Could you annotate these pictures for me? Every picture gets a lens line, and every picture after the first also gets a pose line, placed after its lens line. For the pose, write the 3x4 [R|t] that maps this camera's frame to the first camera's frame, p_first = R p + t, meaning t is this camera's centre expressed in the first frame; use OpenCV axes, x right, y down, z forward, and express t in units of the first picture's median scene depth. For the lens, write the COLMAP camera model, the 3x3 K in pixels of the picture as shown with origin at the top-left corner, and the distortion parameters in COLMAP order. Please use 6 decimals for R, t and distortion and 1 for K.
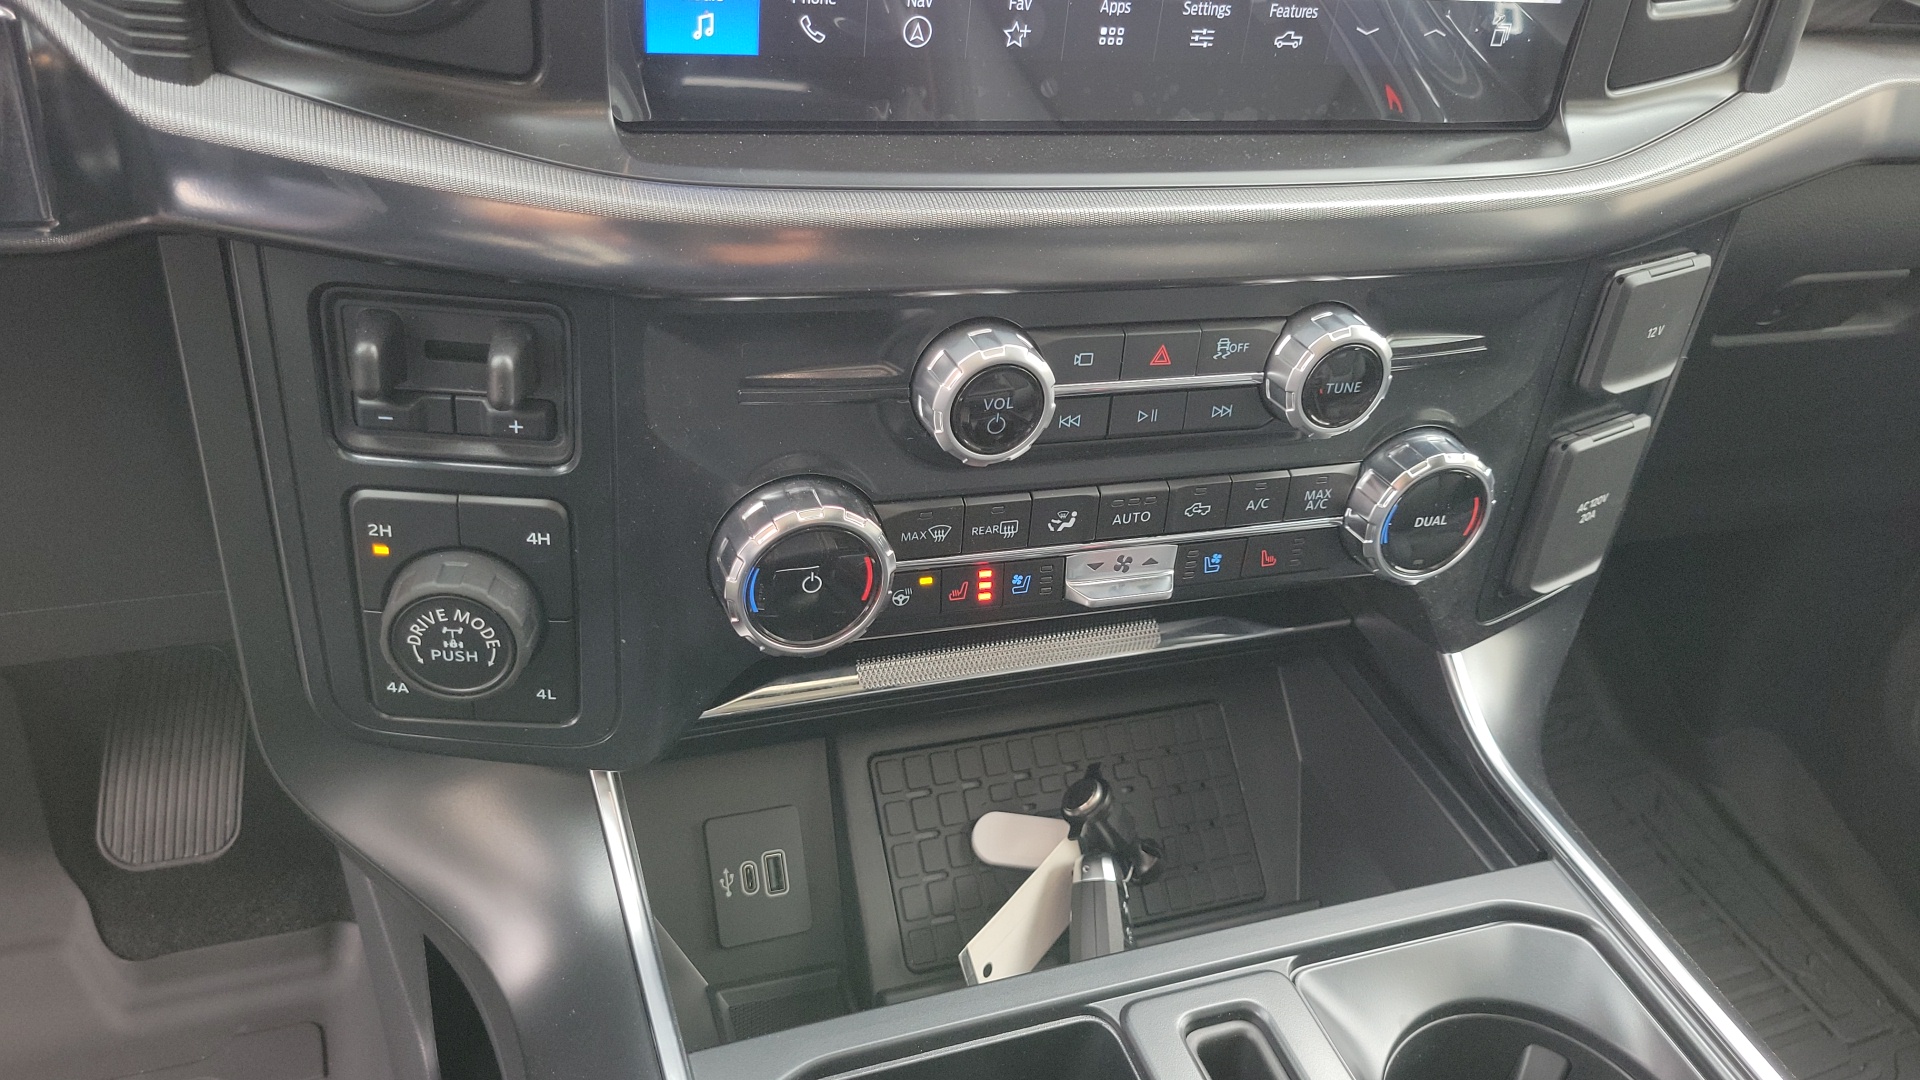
lens RADIAL K [[1457.8, 0, 963.8], [0, 1457.8, 563.5], [0, 0, 1]] dist [0.019391, -0.033647]
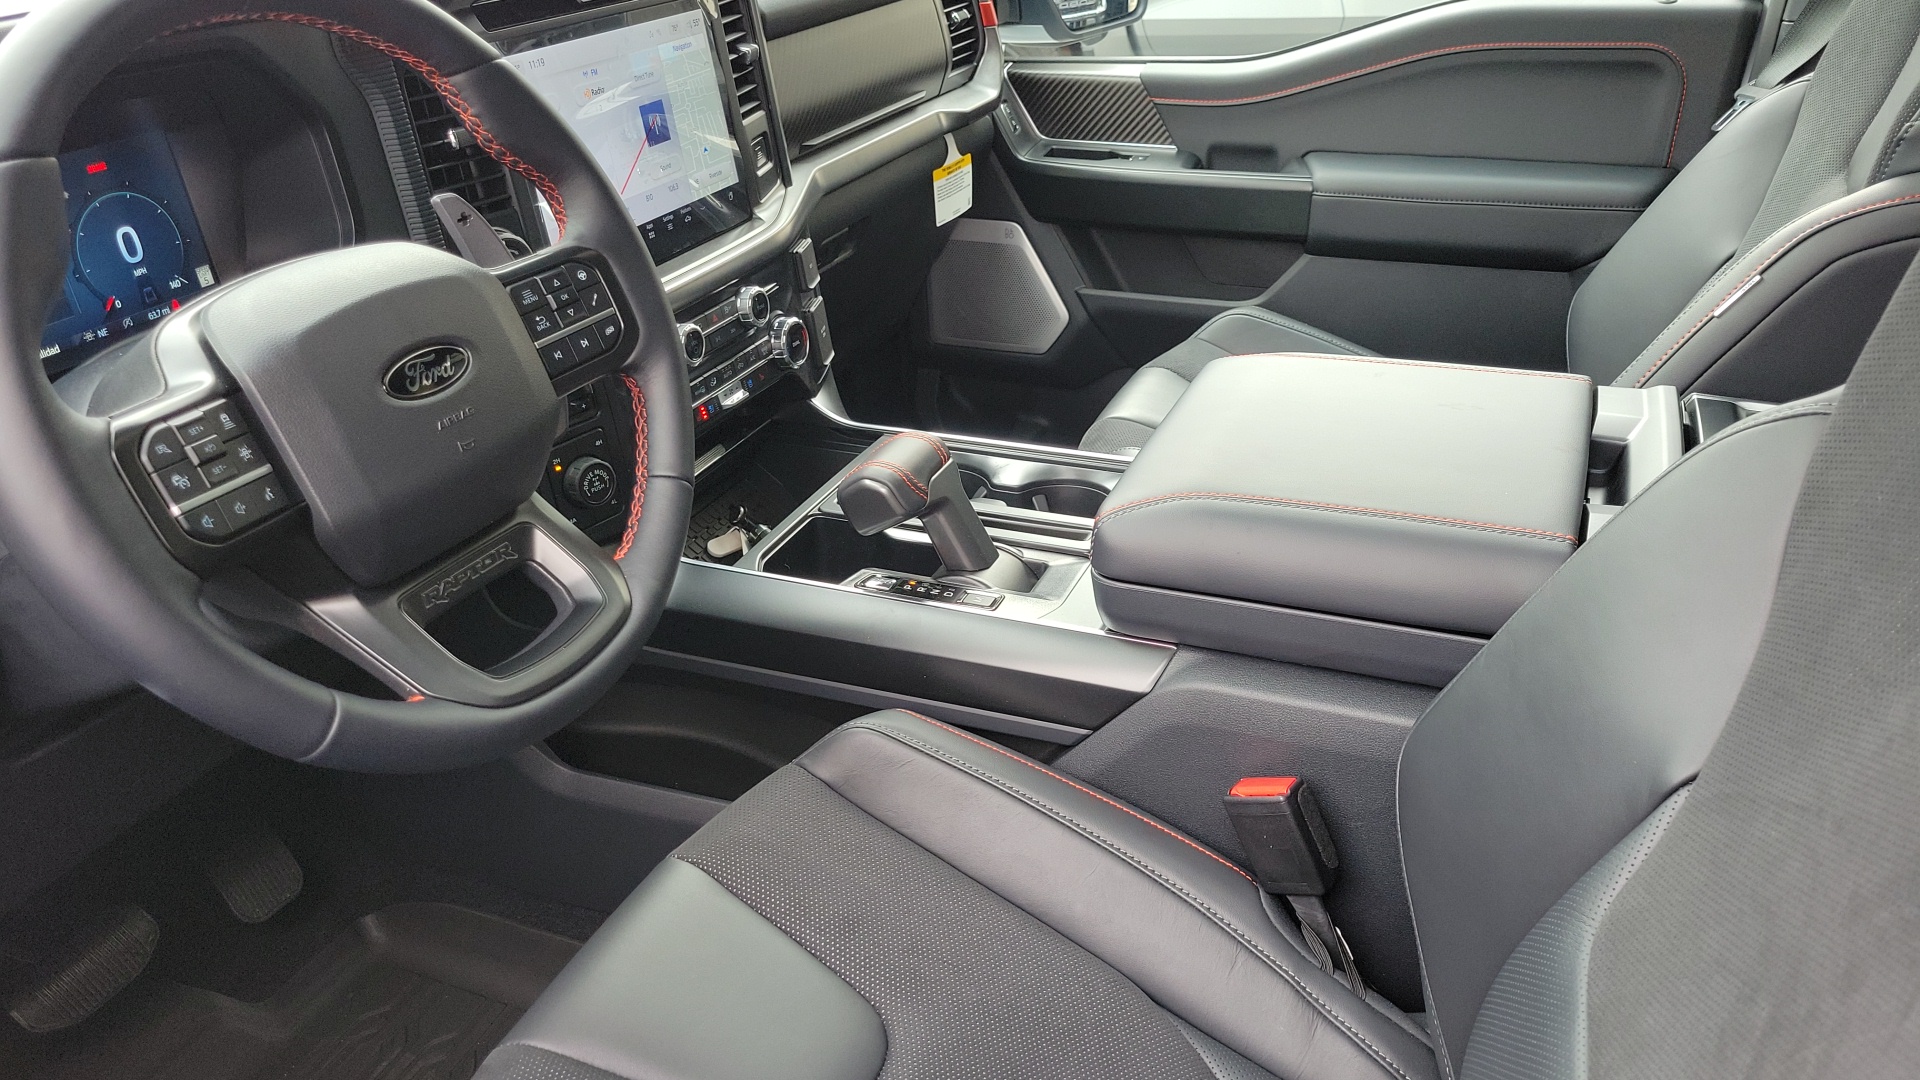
lens RADIAL K [[1457.8, 0, 960.6], [0, 1457.8, 532.0], [0, 0, 1]] dist [0.019391, -0.033647]
pose [[0.665005, -0.466858, 0.582934, -1.419835], [0.548995, 0.834757, 0.042248, 0.363788], [-0.506332, 0.291933, 0.811421, -1.522669]]
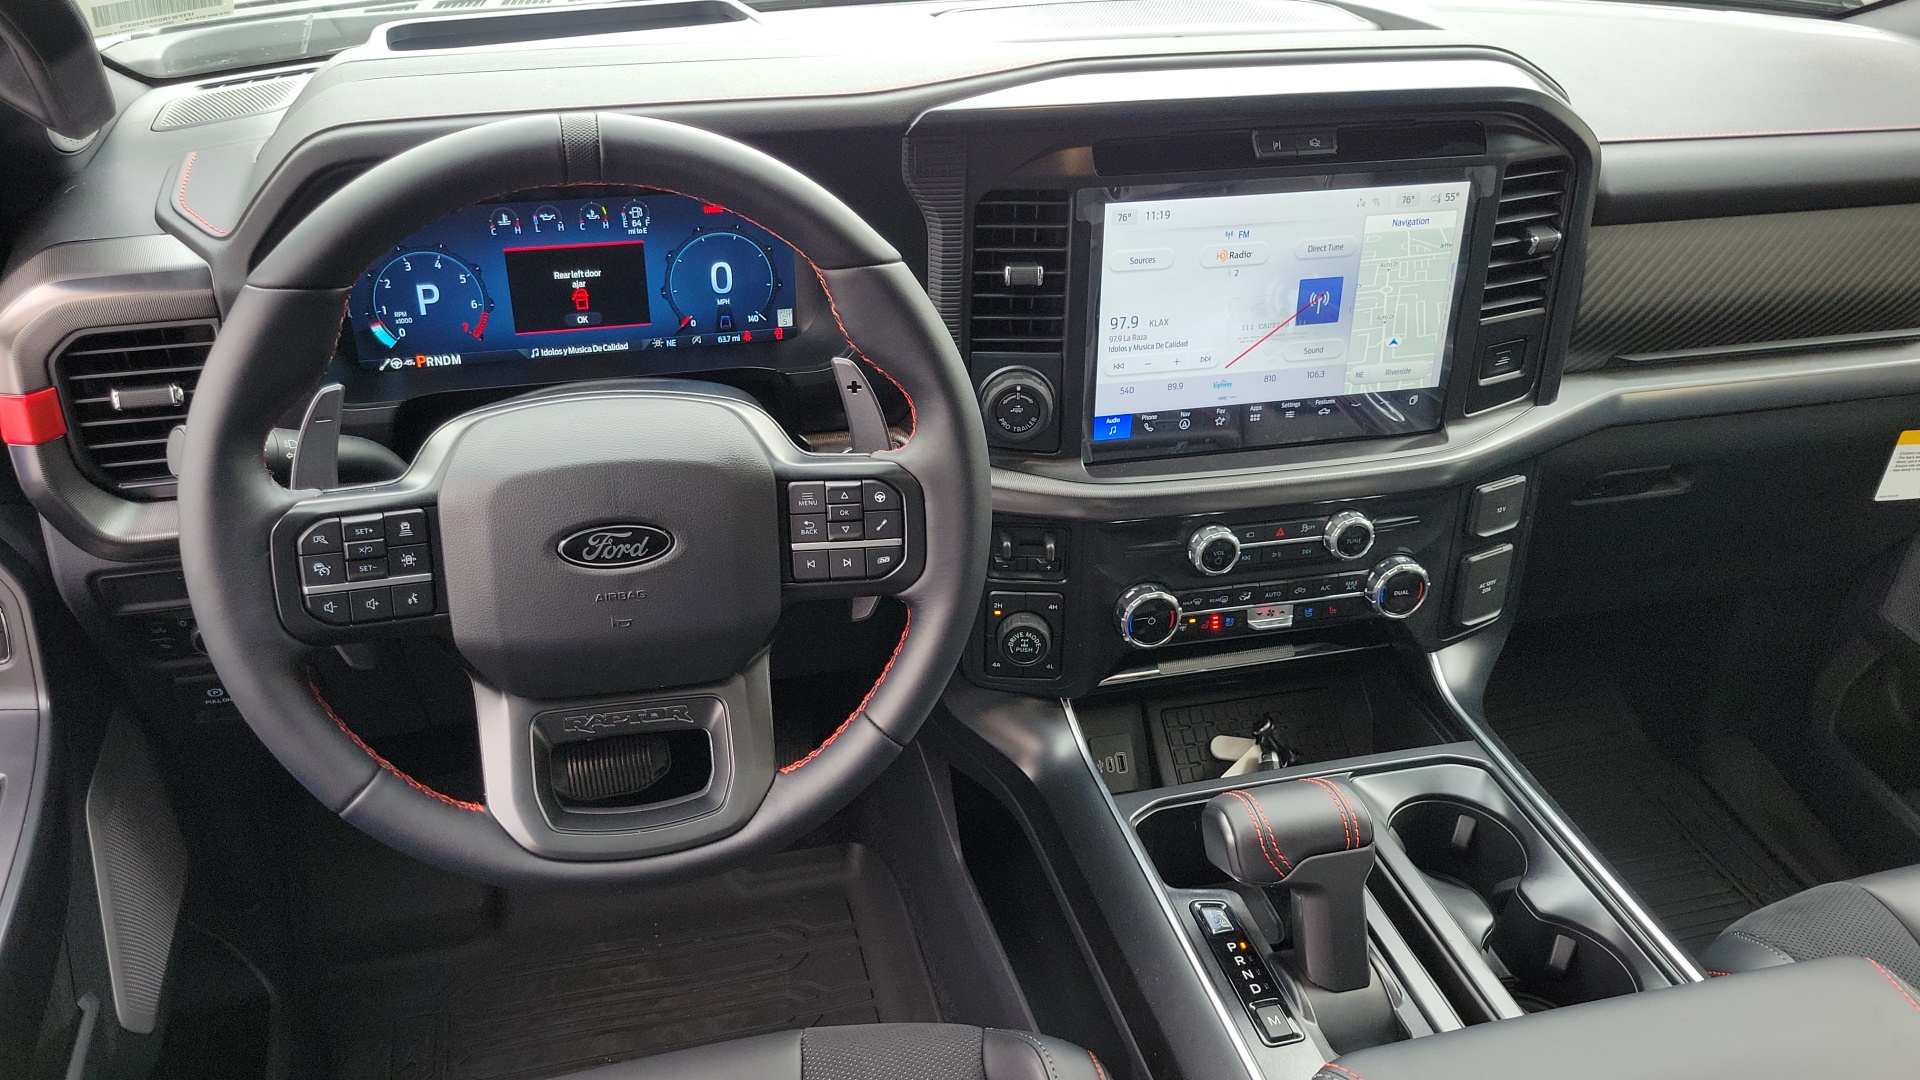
lens RADIAL K [[1457.8, 0, 929.4], [0, 1457.8, 523.5], [0, 0, 1]] dist [0.019391, -0.033647]
pose [[0.987835, -0.038320, -0.150711, -0.086409], [0.021661, 0.993622, -0.110664, 0.111975], [0.153991, 0.106053, 0.982364, -1.569146]]
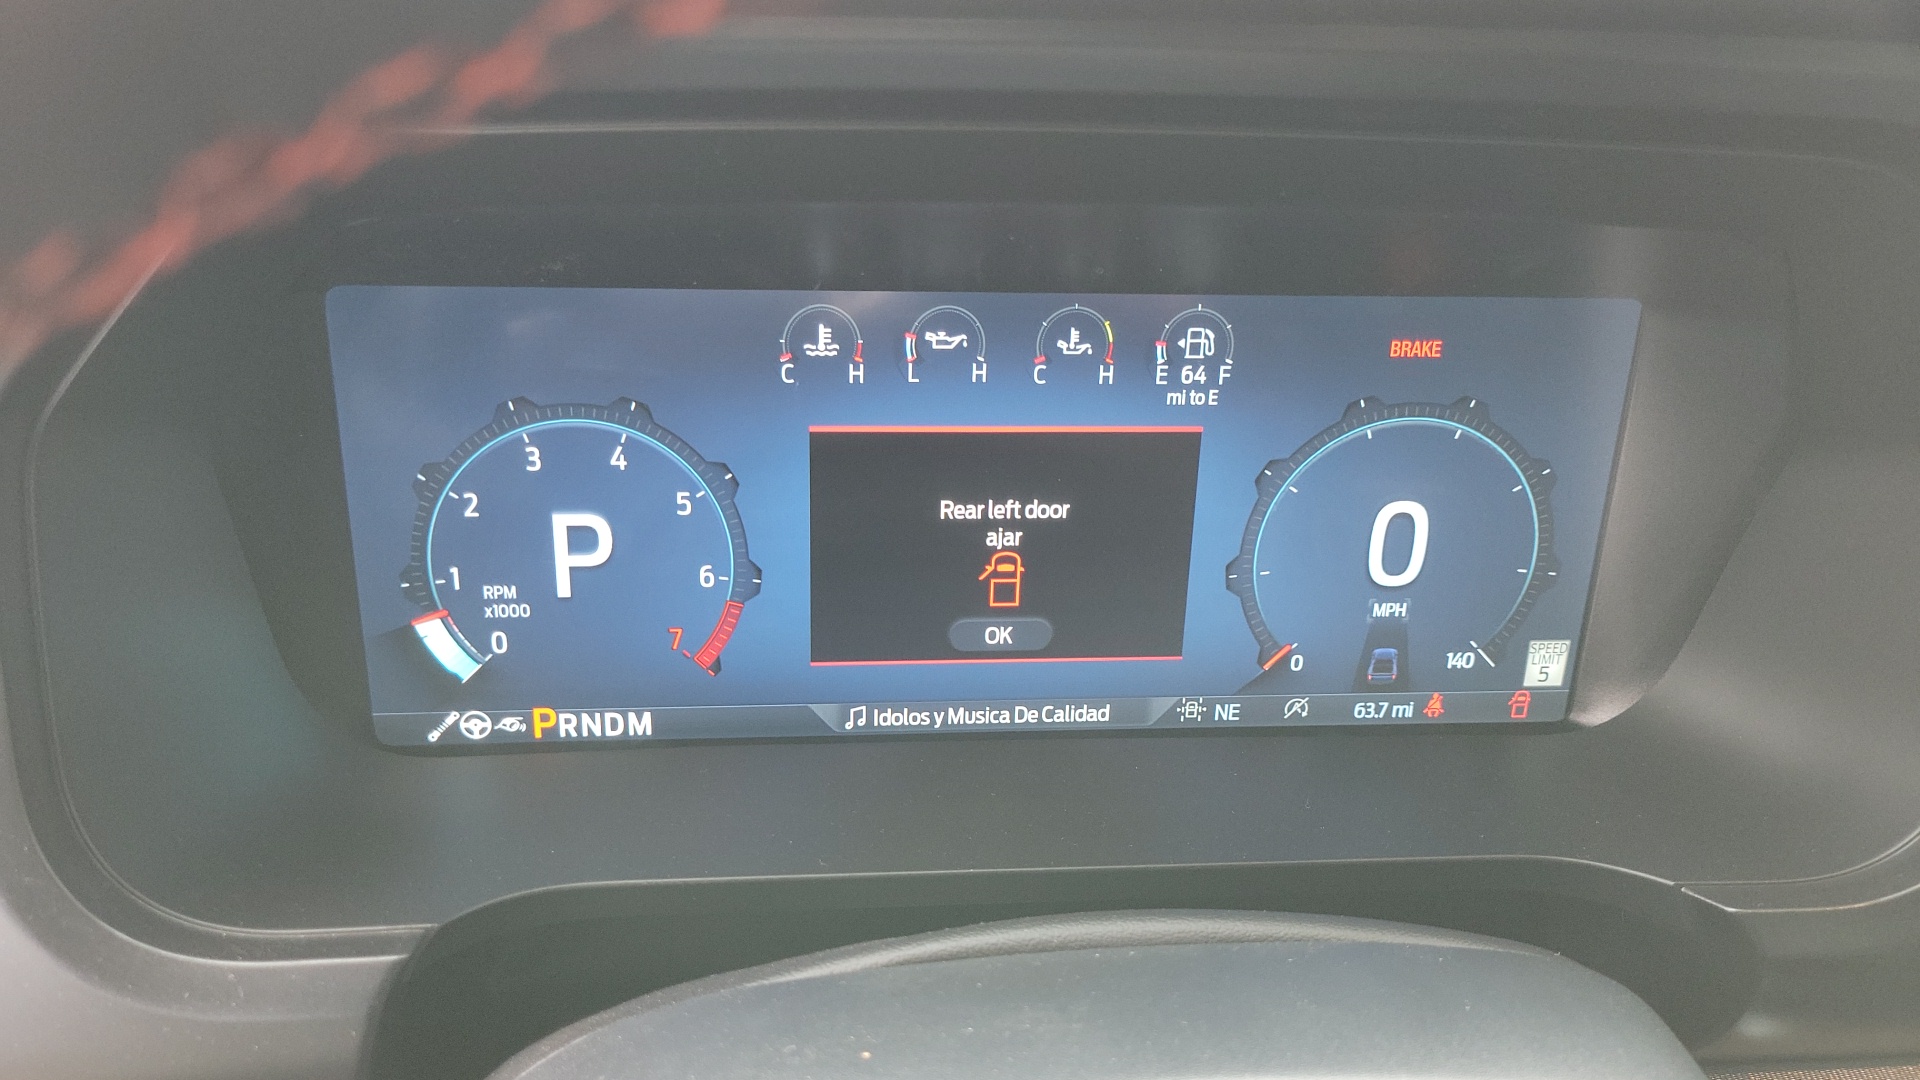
lens RADIAL K [[1457.8, 0, 909.5], [0, 1457.8, 563.9], [0, 0, 1]] dist [0.019391, -0.033647]
pose [[0.964156, 0.017966, -0.264728, -0.829227], [-0.075577, 0.974972, -0.209088, -0.361485], [0.254346, 0.221600, 0.941383, -0.145233]]
